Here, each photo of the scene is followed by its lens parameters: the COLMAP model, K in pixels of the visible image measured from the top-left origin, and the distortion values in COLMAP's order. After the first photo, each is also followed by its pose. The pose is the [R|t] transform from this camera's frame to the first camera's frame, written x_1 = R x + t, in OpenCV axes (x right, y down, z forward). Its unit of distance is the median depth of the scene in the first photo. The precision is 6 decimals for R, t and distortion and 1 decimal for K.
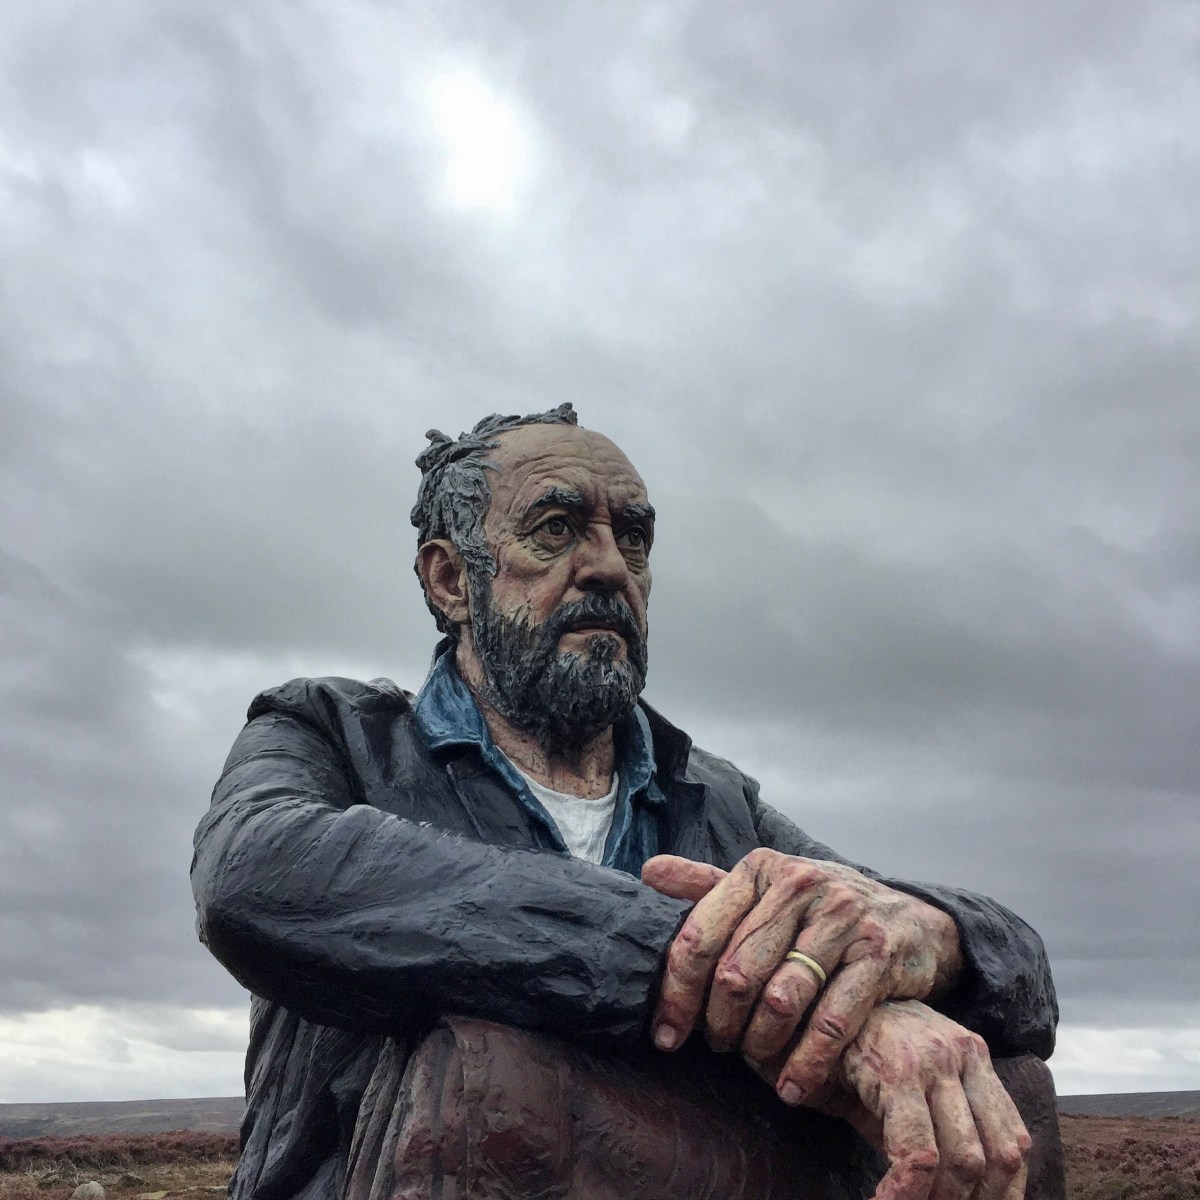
lens RADIAL K [[1397.0, 0, 598.8], [0, 1397.0, 596.6], [0, 0, 1]] dist [0.001886, 0.000000]
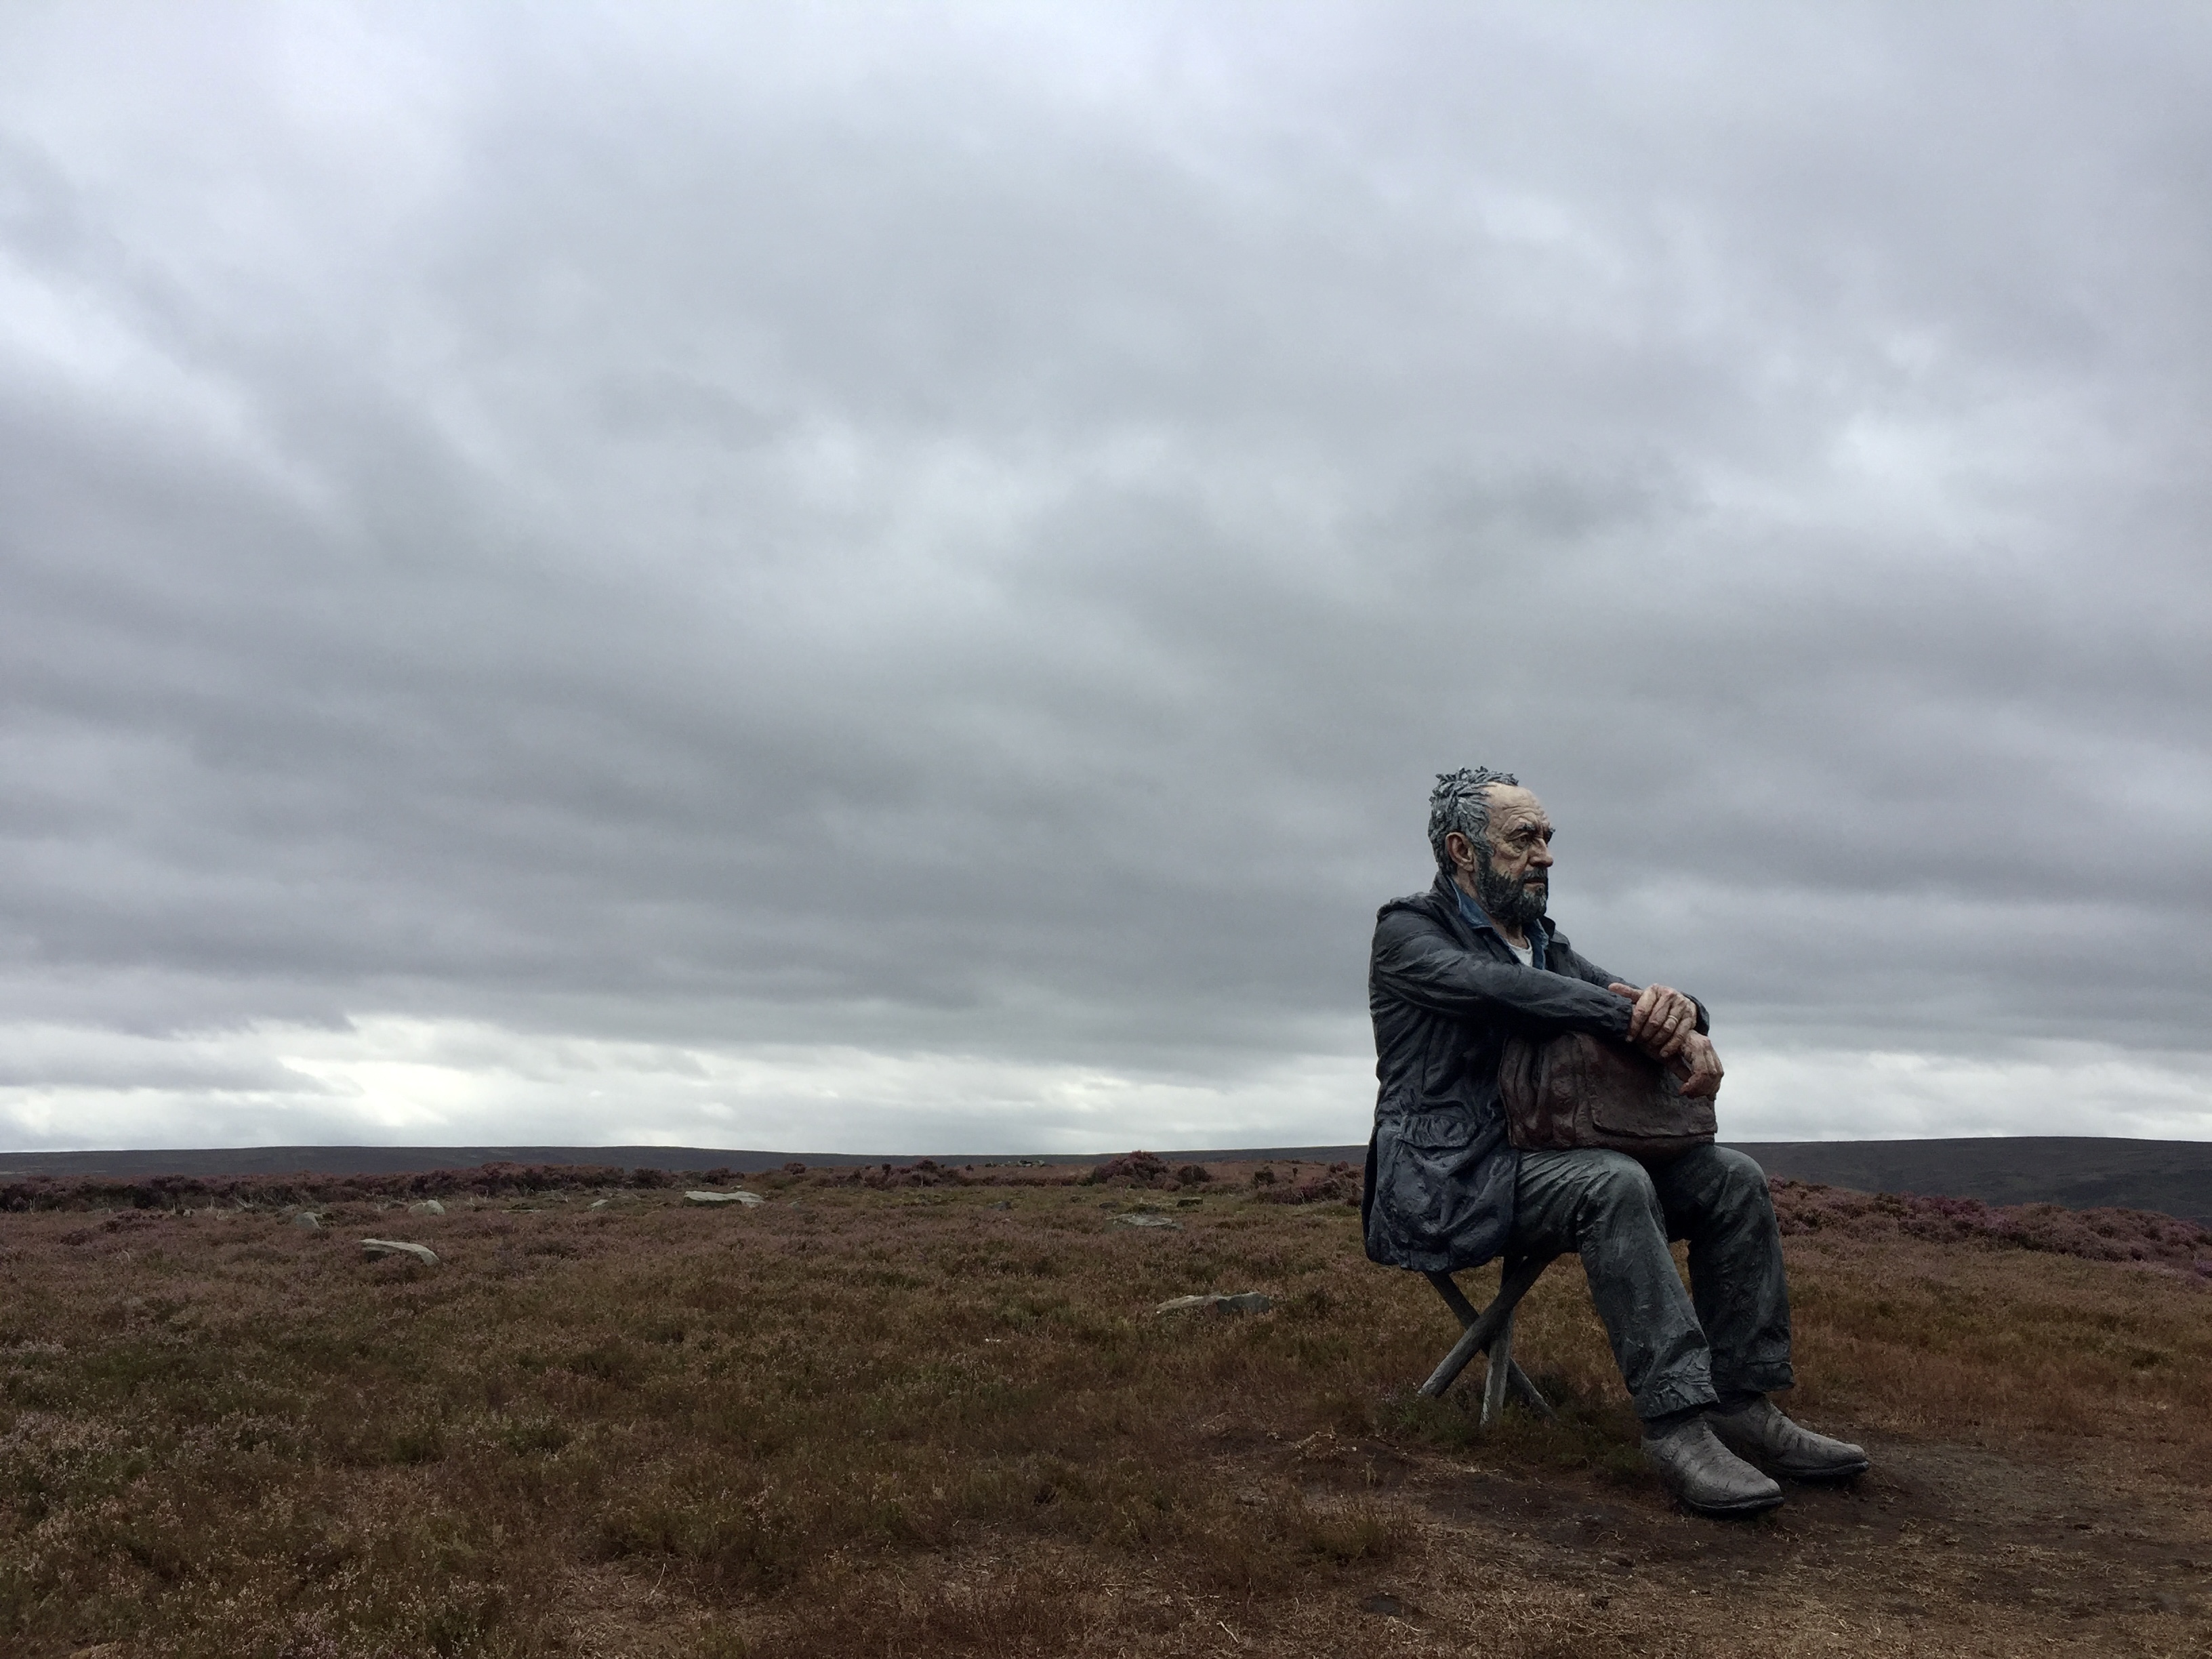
lens RADIAL K [[1858.2, 0, 1104.6], [0, 1858.2, 833.9], [0, 0, 1]] dist [0.007416, 0.002399]
pose [[0.981282, 0.039873, 0.188404, -1.373959], [-0.072339, 0.983005, 0.168727, -0.559084], [-0.178474, -0.179198, 0.967489, -2.025758]]
